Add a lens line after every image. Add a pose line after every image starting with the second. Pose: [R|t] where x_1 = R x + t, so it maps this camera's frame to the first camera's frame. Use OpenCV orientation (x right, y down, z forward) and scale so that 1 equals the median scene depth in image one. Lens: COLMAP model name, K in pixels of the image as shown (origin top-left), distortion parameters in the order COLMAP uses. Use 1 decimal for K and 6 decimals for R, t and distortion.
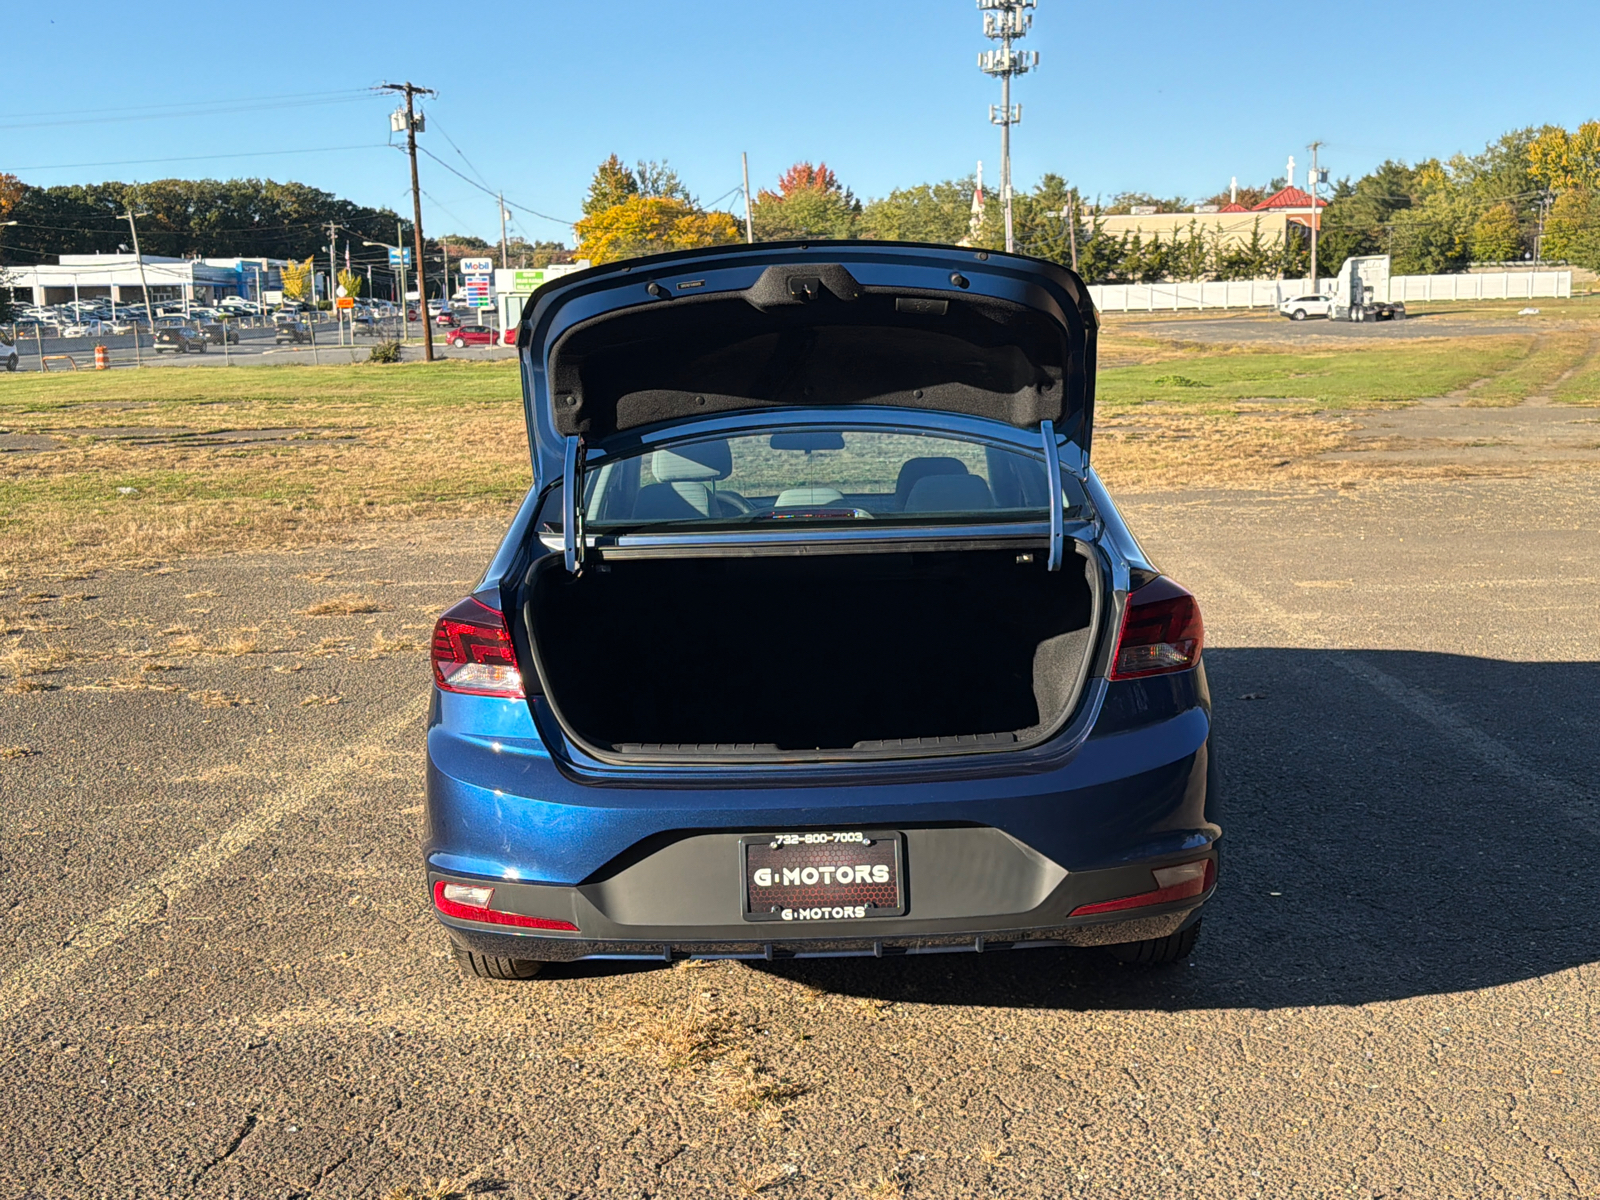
lens RADIAL K [[1778.9, 0, 800.0], [0, 1778.9, 600.0], [0, 0, 1]] dist [0.097867, -0.205651]
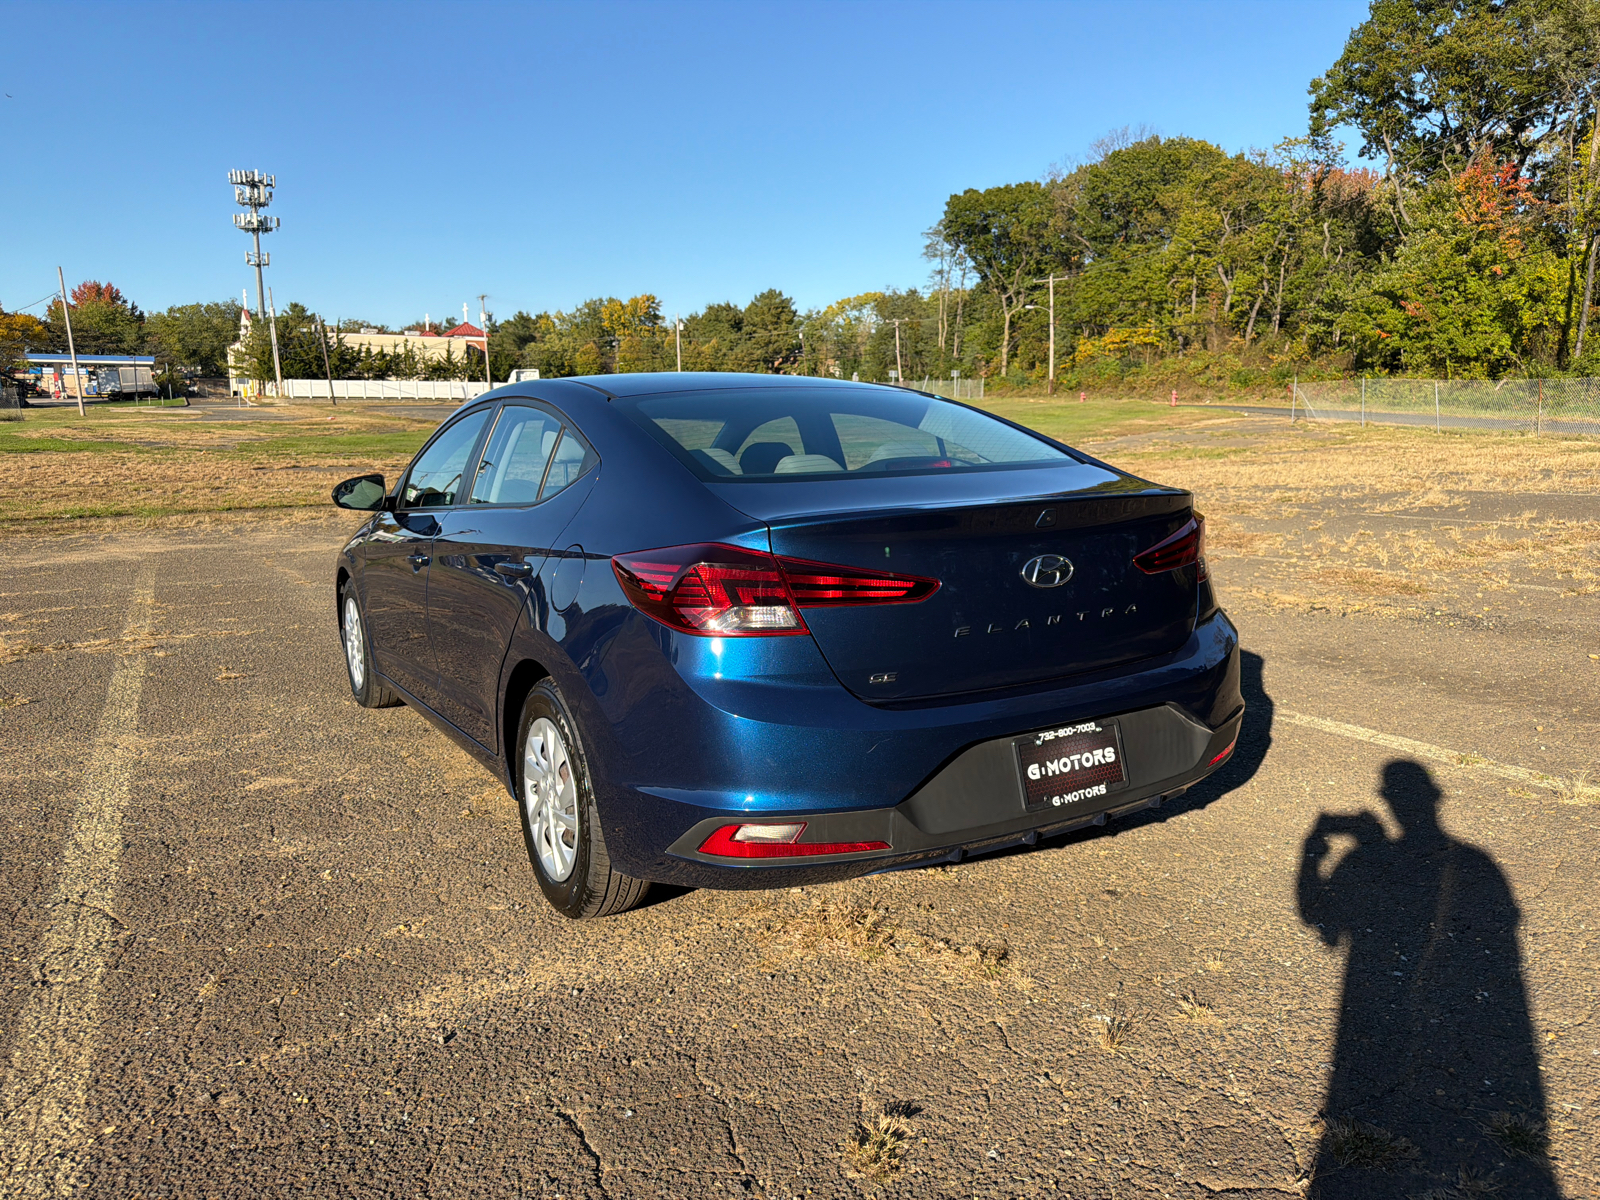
lens RADIAL K [[1129.0, 0, 824.2], [0, 1129.0, 602.6], [0, 0, 1]] dist [0.001120, -0.042303]
pose [[0.838547, -0.064657, 0.540980, -0.053301], [0.057457, 0.997891, 0.030206, 0.002001], [-0.541792, 0.005753, 0.840493, 0.049040]]
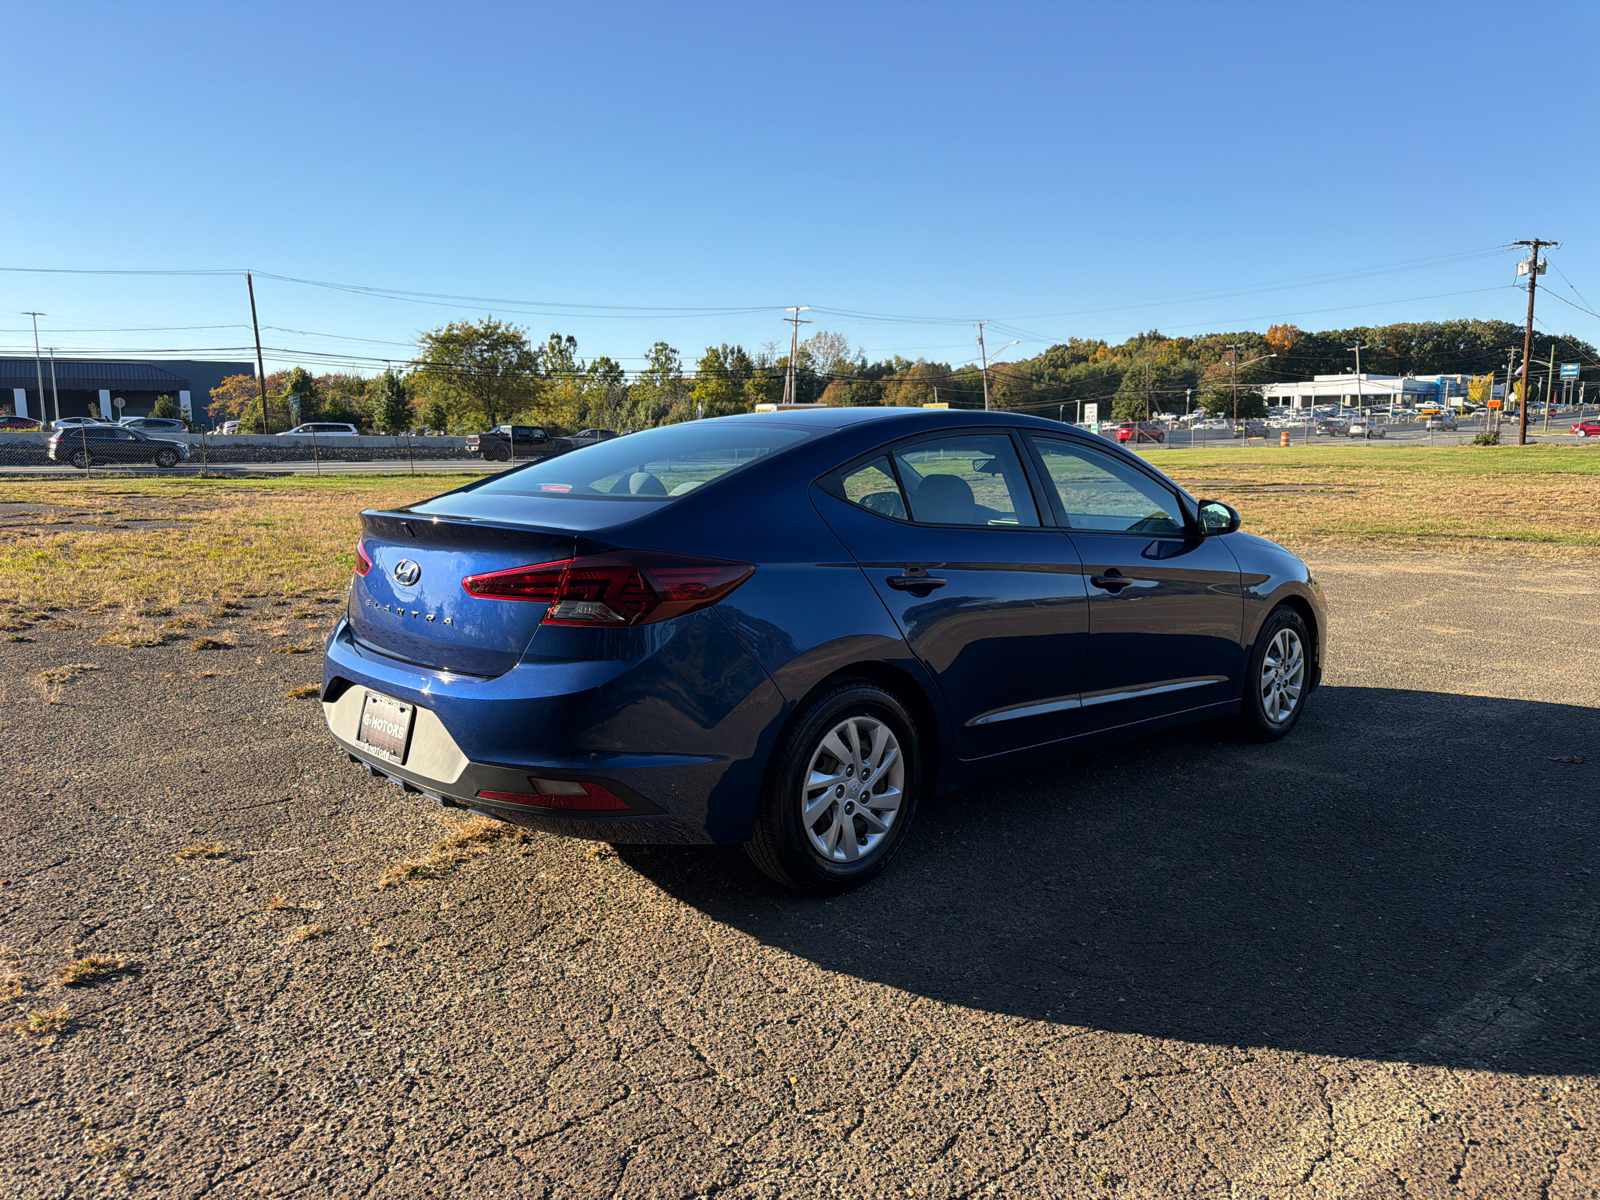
lens RADIAL K [[1114.7, 0, 807.1], [0, 1114.7, 620.3], [0, 0, 1]] dist [0.059890, -0.090855]
pose [[0.686927, 0.132233, -0.714595, 0.092069], [-0.115707, 0.990664, 0.072091, -0.003692], [0.717456, 0.033163, 0.695814, 0.063202]]
